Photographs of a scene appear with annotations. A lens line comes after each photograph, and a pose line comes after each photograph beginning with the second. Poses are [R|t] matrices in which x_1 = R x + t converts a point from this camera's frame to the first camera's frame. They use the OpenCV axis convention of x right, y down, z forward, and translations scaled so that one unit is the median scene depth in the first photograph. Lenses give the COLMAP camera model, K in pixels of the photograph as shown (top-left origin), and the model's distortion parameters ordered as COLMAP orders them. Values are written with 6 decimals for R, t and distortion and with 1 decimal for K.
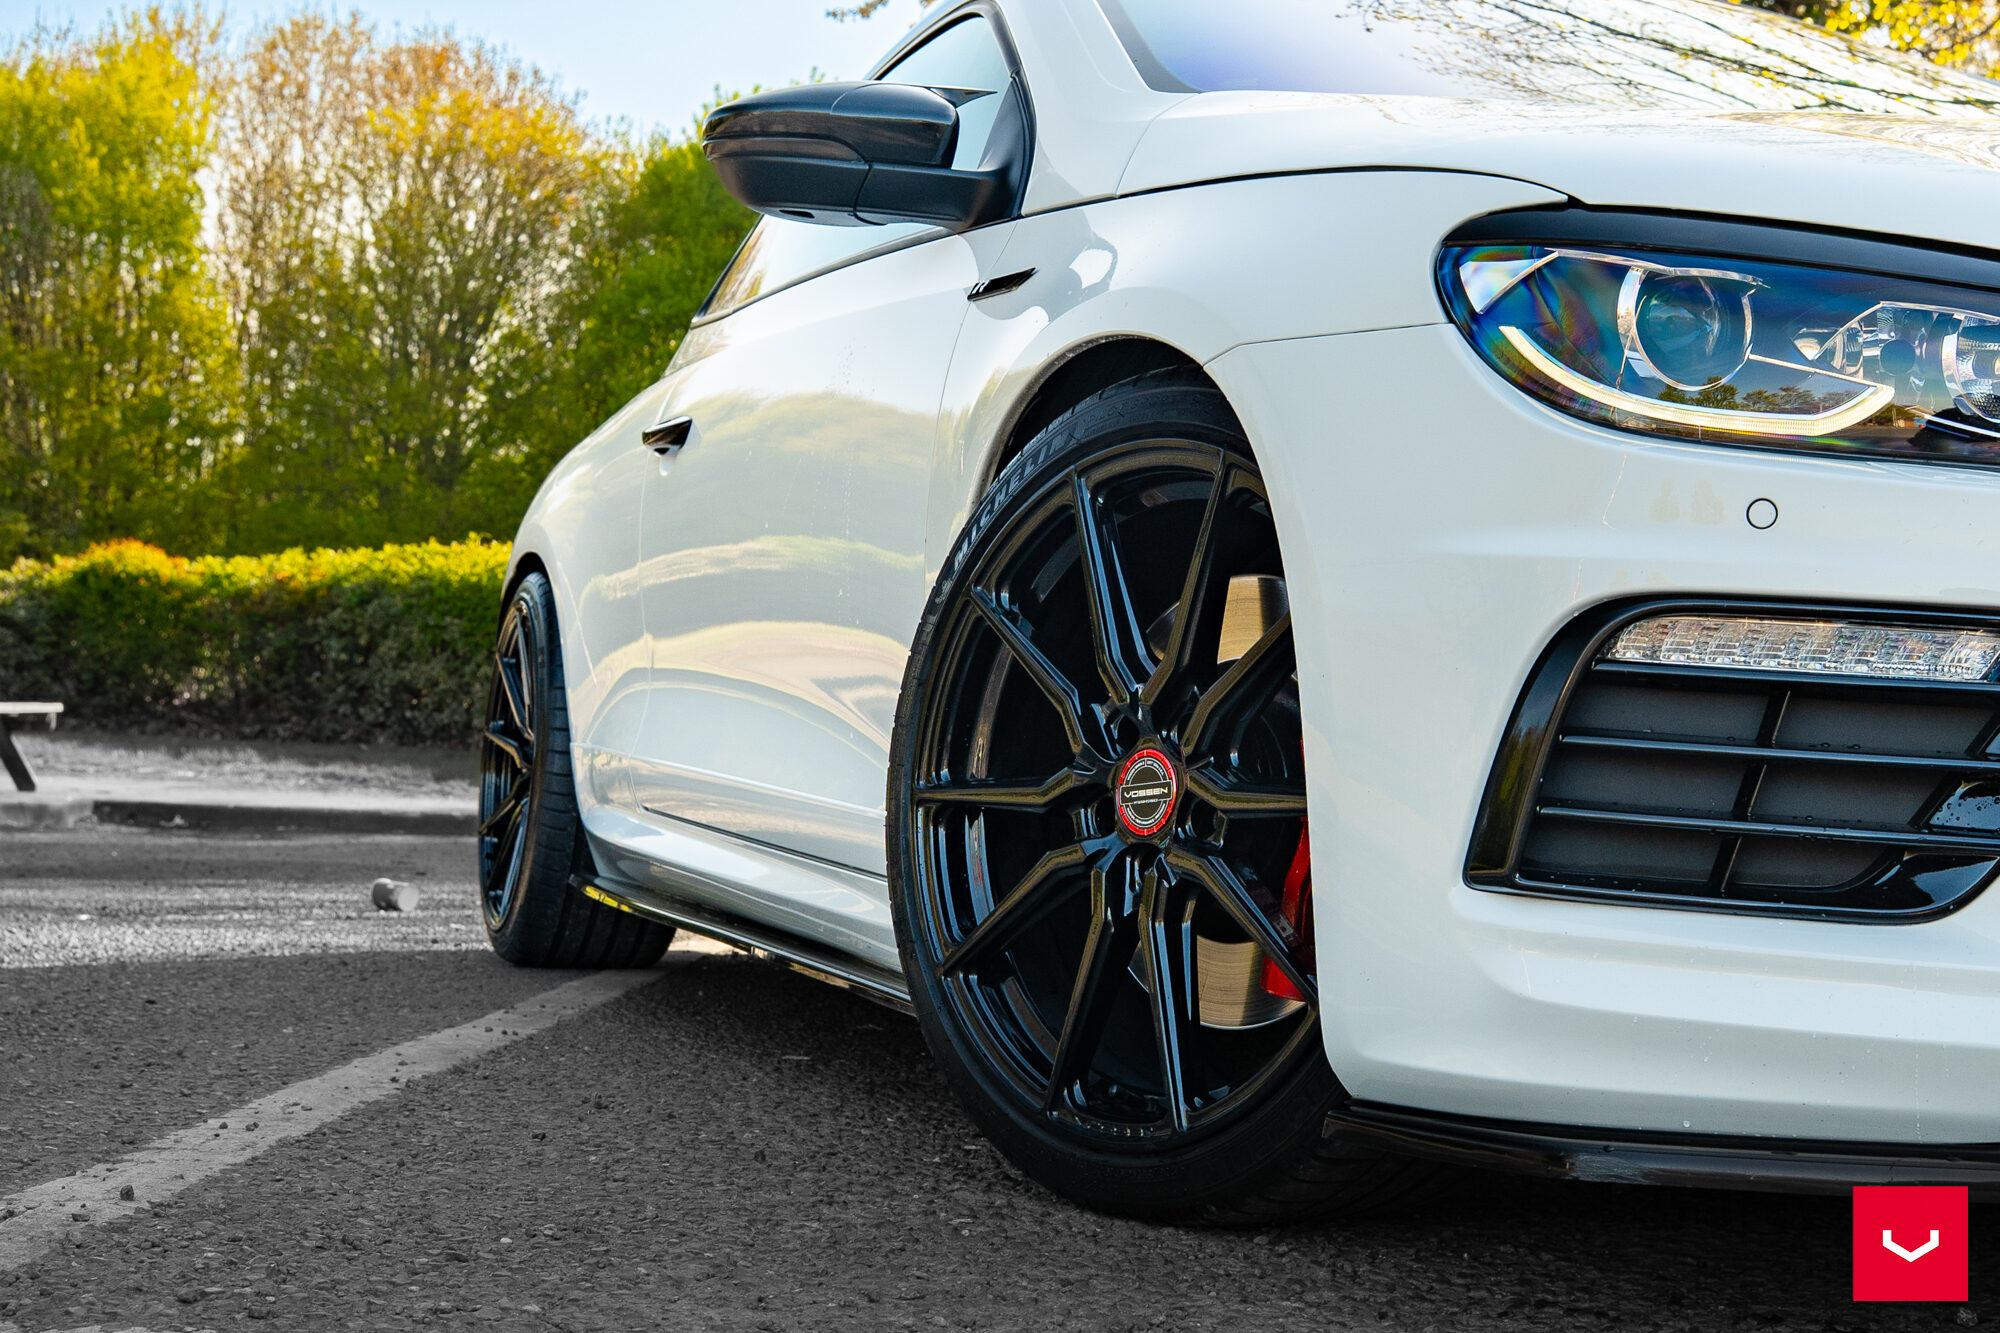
lens RADIAL K [[3167.5, 0, 1012.0], [0, 3167.5, 653.3], [0, 0, 1]] dist [-0.049489, 0.000000]
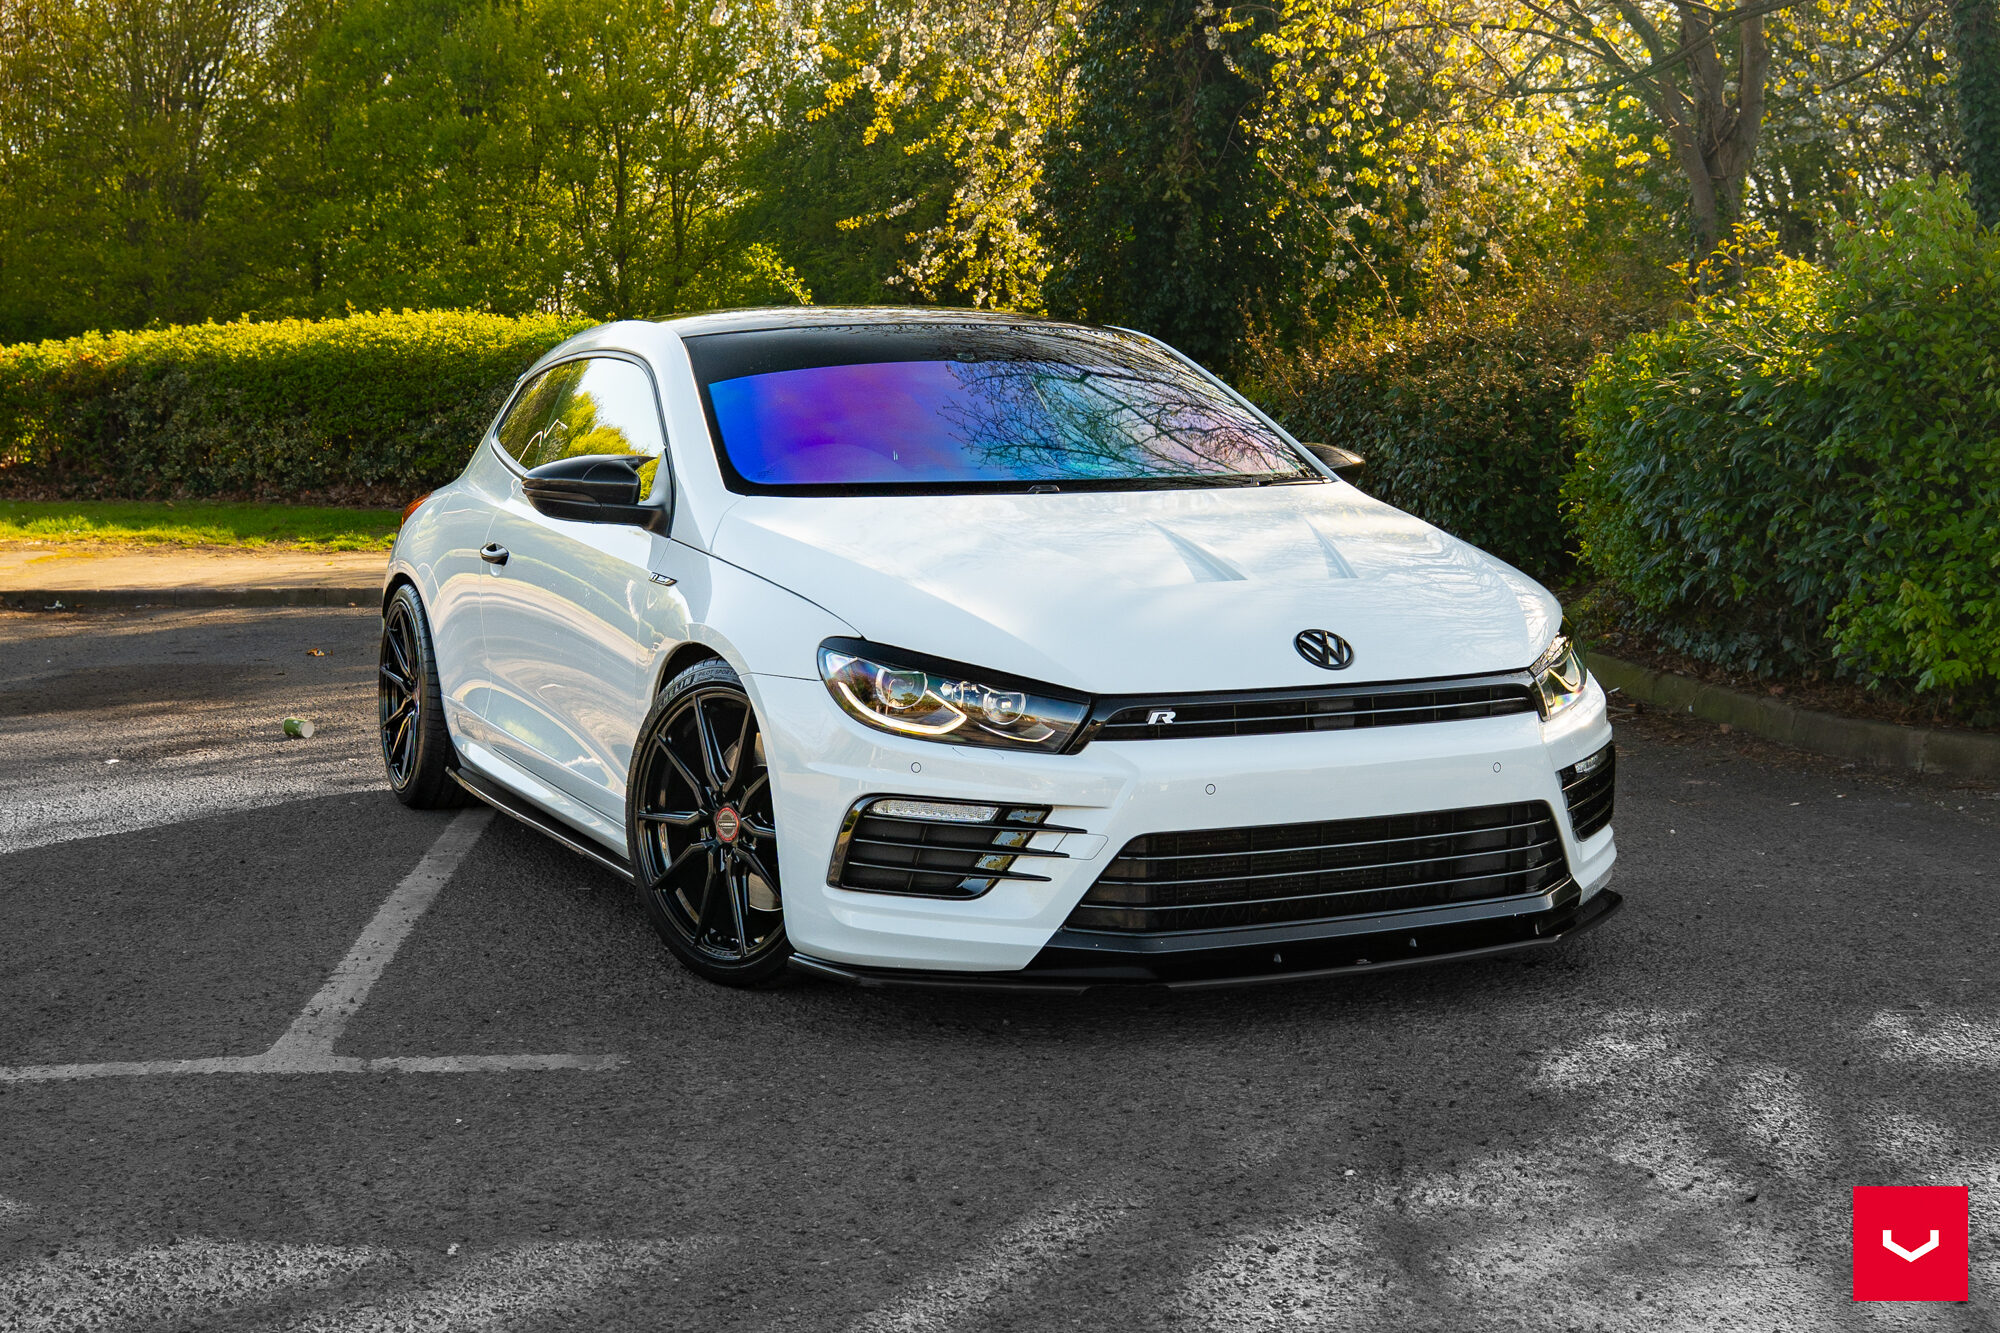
lens RADIAL K [[3365.0, 0, 1011.8], [0, 3365.0, 670.5], [0, 0, 1]] dist [-0.056618, 0.000000]
pose [[0.995865, -0.041807, 0.080650, 0.010051], [0.029709, 0.988872, 0.145769, -0.082183], [-0.085847, -0.142771, 0.986026, -0.295248]]
